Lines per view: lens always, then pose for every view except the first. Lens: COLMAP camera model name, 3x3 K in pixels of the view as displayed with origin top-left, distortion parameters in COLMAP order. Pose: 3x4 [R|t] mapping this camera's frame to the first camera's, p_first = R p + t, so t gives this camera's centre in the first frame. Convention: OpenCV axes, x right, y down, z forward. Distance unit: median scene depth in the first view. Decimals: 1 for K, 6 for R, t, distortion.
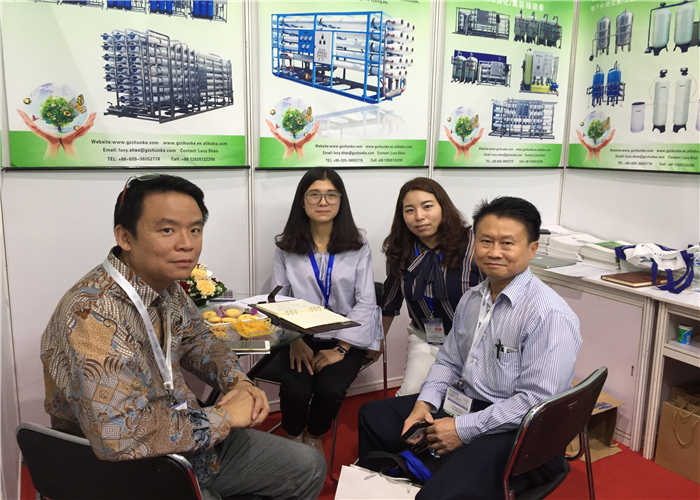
lens RADIAL K [[611.0, 0, 350.0], [0, 611.0, 250.0], [0, 0, 1]] dist [0.045870, -0.012080]
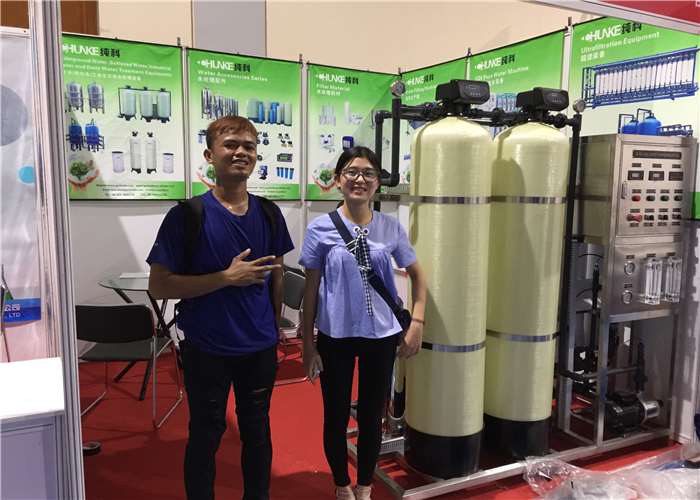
lens RADIAL K [[611.0, 0, 350.0], [0, 611.0, 250.0], [0, 0, 1]] dist [0.045870, -0.012080]
pose [[0.999937, -0.004810, 0.010109, 0.275554], [0.005481, 0.997706, -0.067472, 0.125881], [-0.009761, 0.067523, 0.997670, -0.717727]]
